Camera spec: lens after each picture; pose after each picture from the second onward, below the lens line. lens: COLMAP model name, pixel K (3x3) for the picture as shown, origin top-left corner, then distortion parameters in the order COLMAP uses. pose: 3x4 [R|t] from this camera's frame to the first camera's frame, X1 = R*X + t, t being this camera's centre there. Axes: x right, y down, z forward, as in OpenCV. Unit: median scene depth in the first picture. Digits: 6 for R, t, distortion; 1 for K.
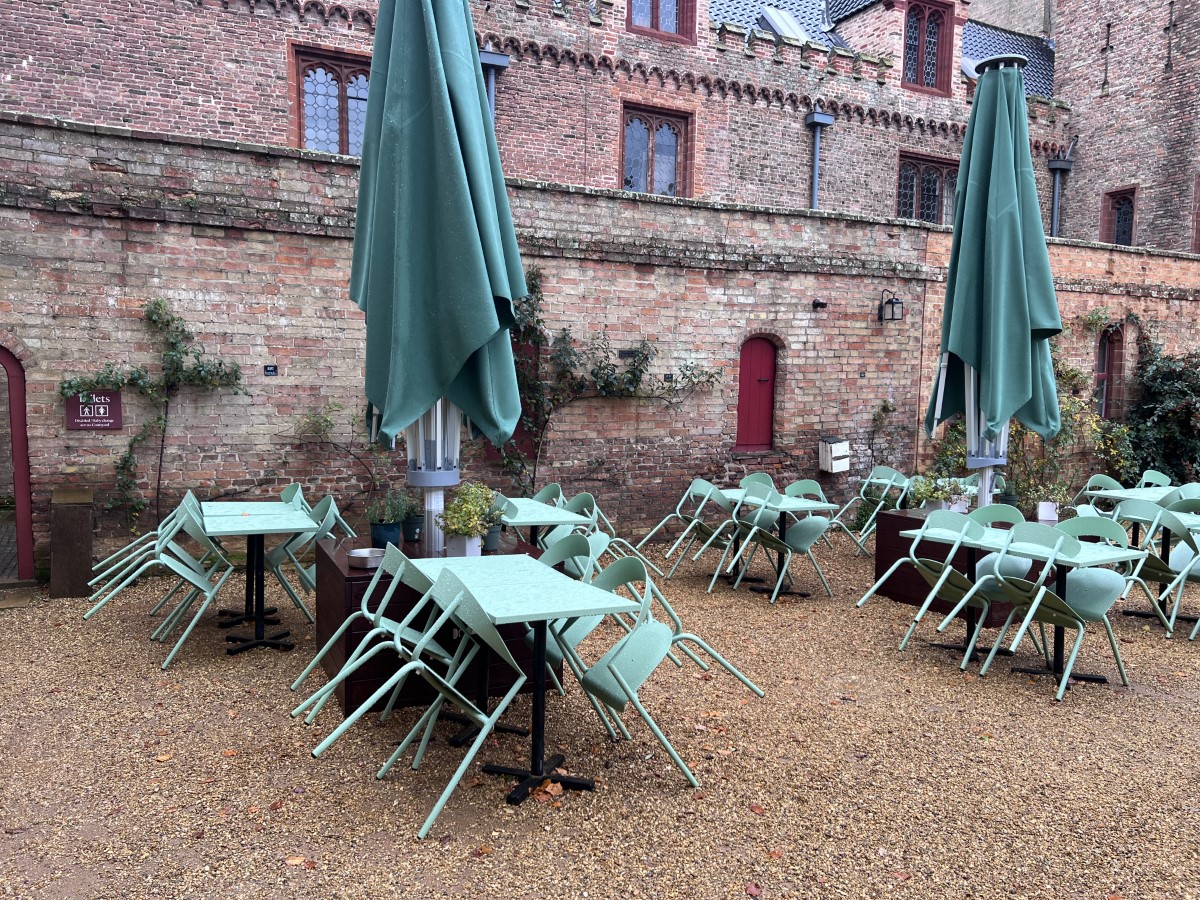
lens RADIAL K [[889.2, 0, 599.2], [0, 889.2, 452.7], [0, 0, 1]] dist [0.005213, -0.010802]
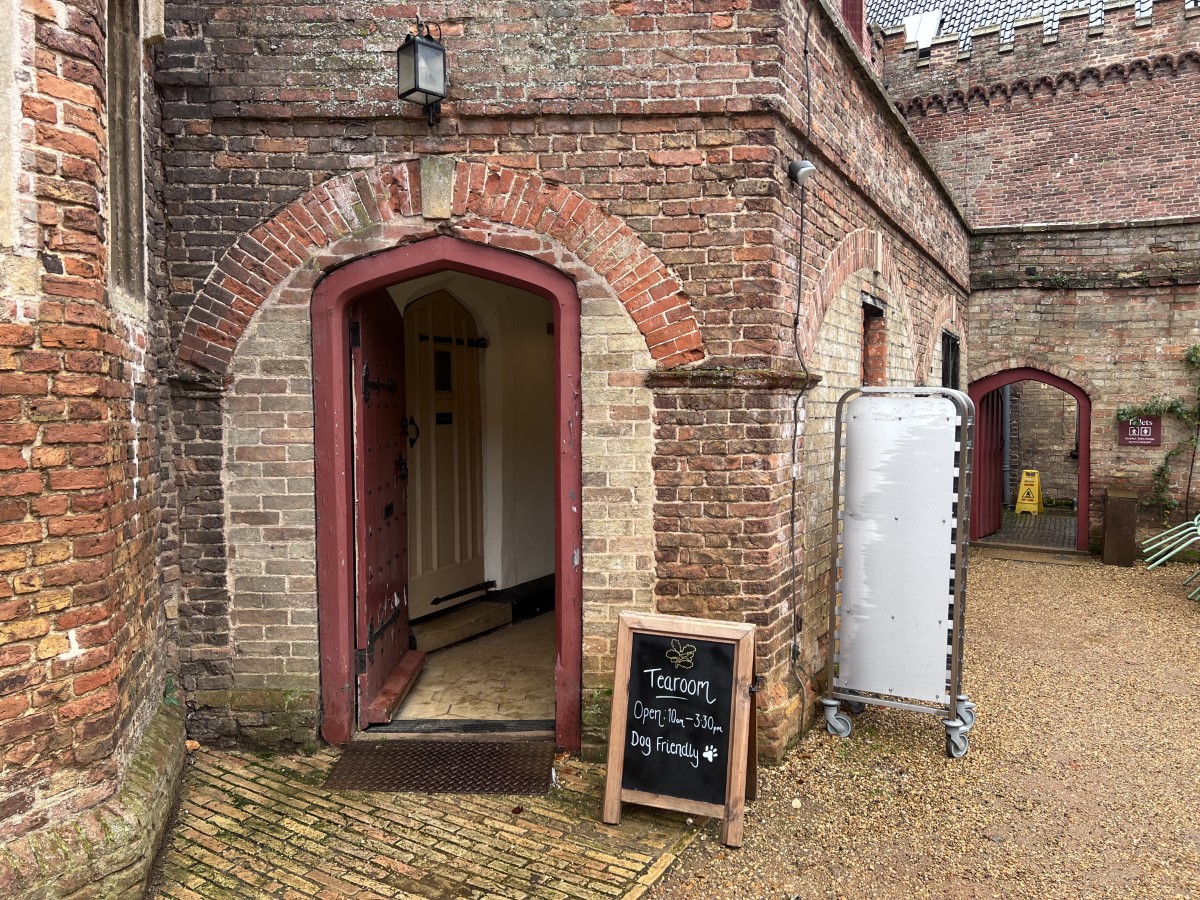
lens RADIAL K [[889.2, 0, 597.0], [0, 889.2, 459.9], [0, 0, 1]] dist [0.005213, -0.010802]
pose [[0.547350, 0.037244, -0.836075, 0.108593], [-0.053573, 0.998520, 0.009408, 0.027332], [0.835187, 0.039642, 0.548535, -0.421930]]
